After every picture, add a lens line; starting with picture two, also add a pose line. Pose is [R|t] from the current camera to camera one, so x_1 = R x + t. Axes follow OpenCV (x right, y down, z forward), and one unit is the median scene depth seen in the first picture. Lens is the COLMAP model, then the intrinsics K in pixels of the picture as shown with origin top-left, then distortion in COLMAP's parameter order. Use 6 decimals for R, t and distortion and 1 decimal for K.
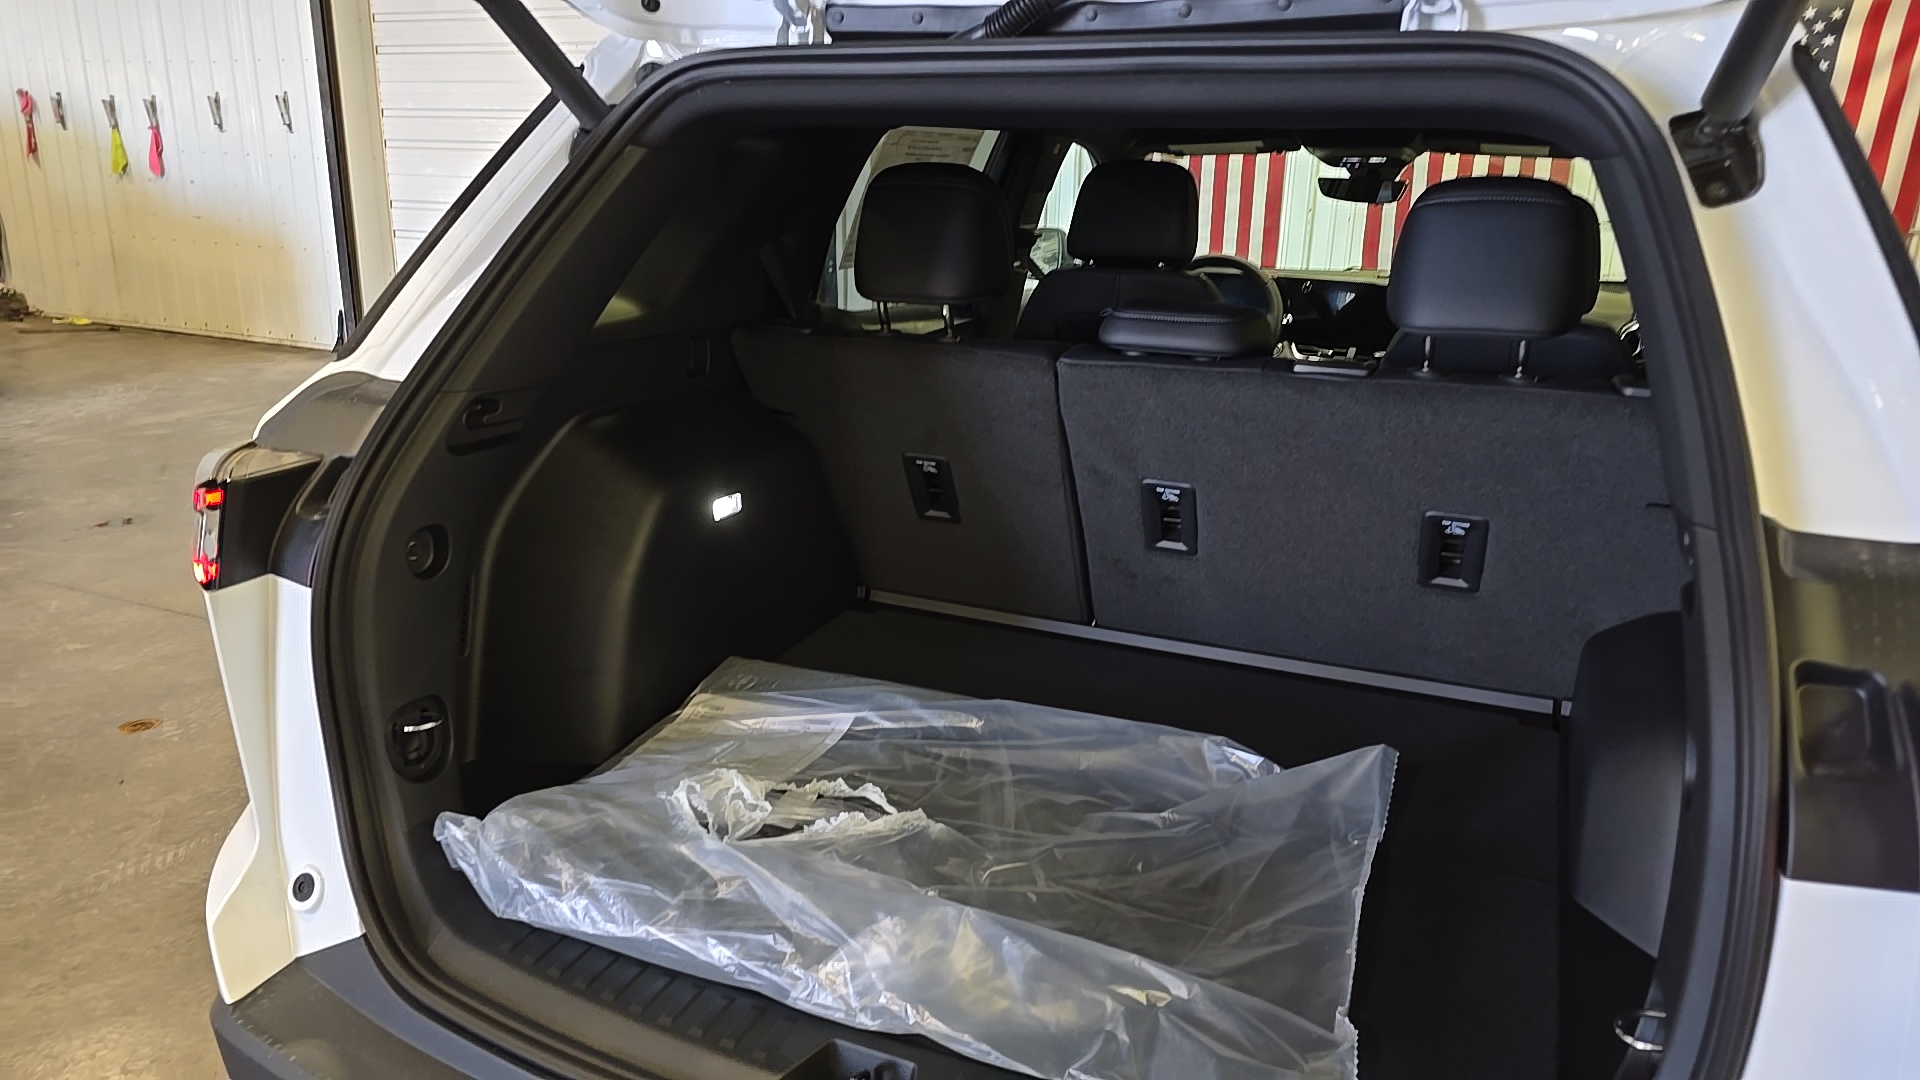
lens RADIAL K [[1299.9, 0, 965.7], [0, 1299.9, 543.1], [0, 0, 1]] dist [0.059127, -0.064649]
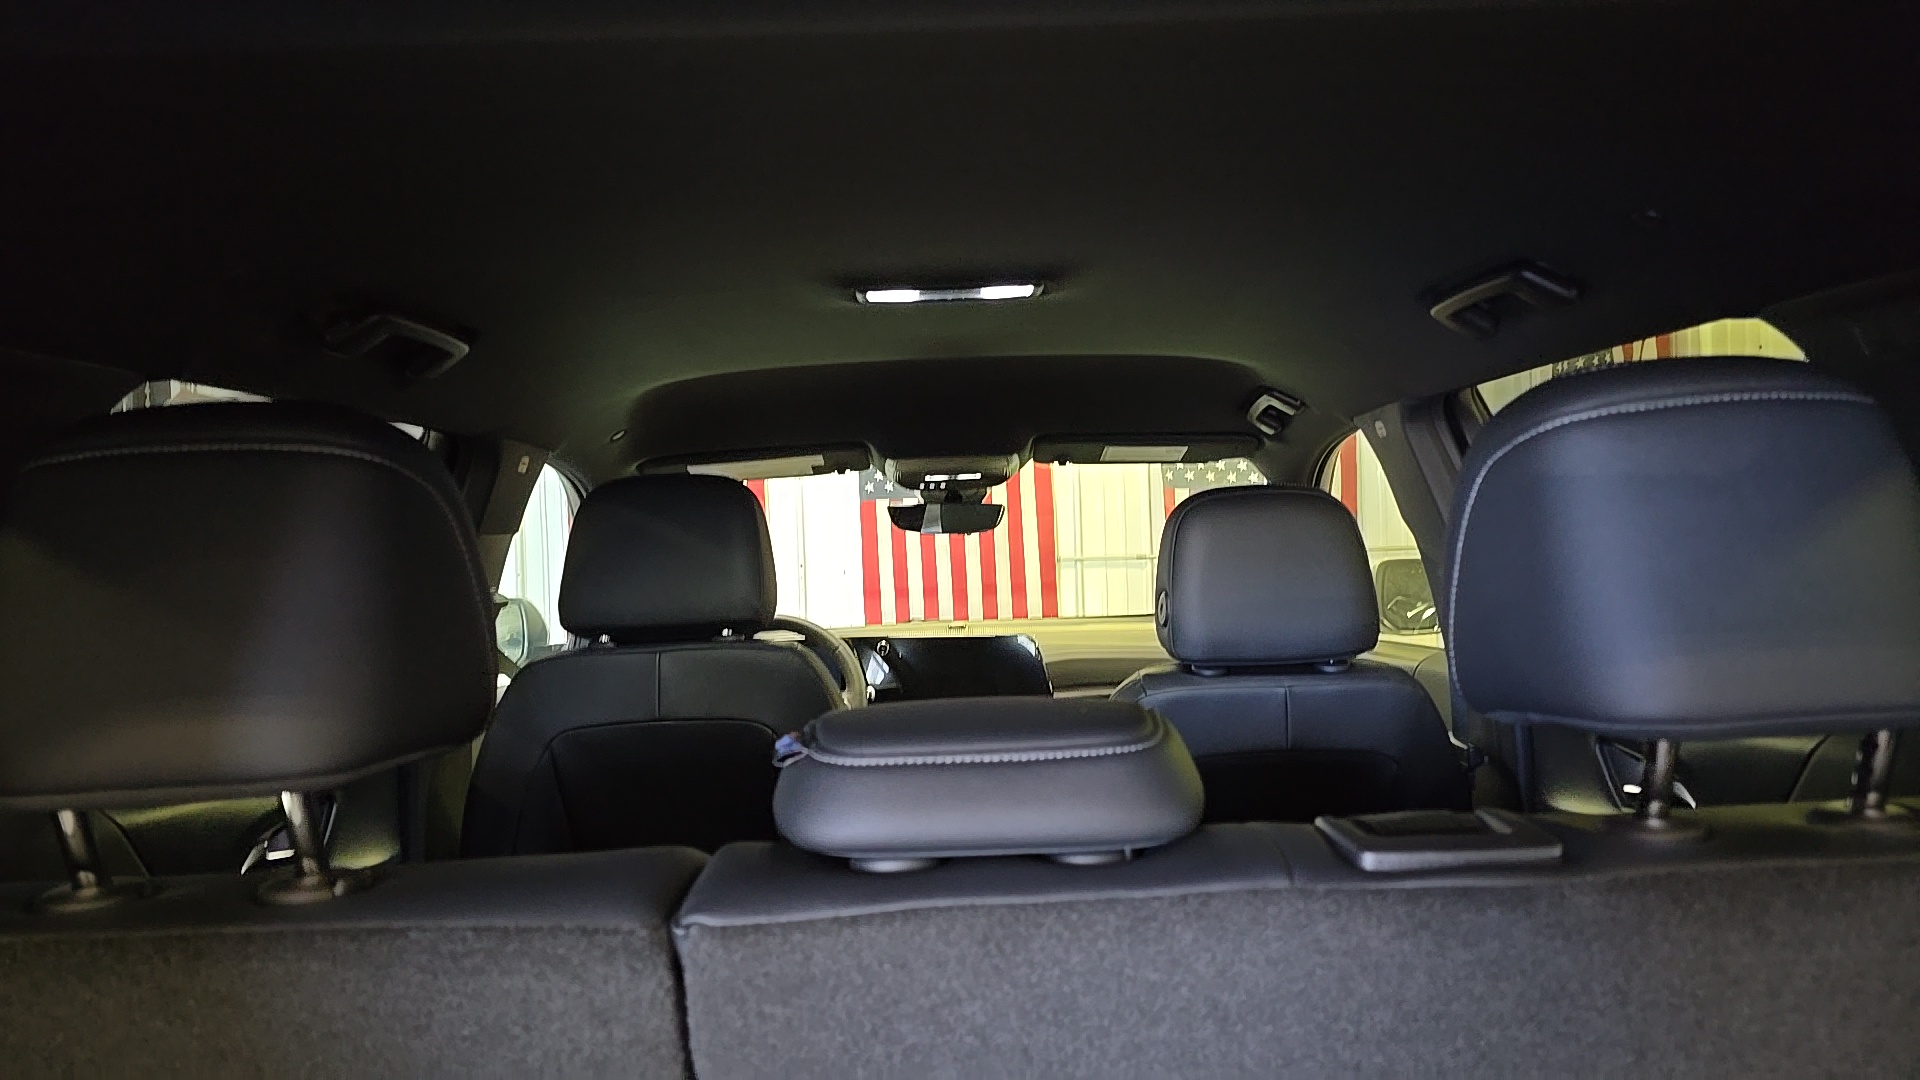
lens RADIAL K [[1299.9, 0, 965.7], [0, 1299.9, 543.1], [0, 0, 1]] dist [0.059127, -0.064649]
pose [[0.909317, -0.053635, 0.412633, 0.005267], [0.165922, 0.956146, -0.241359, -0.137301], [-0.381593, 0.287936, 0.878339, 0.642056]]
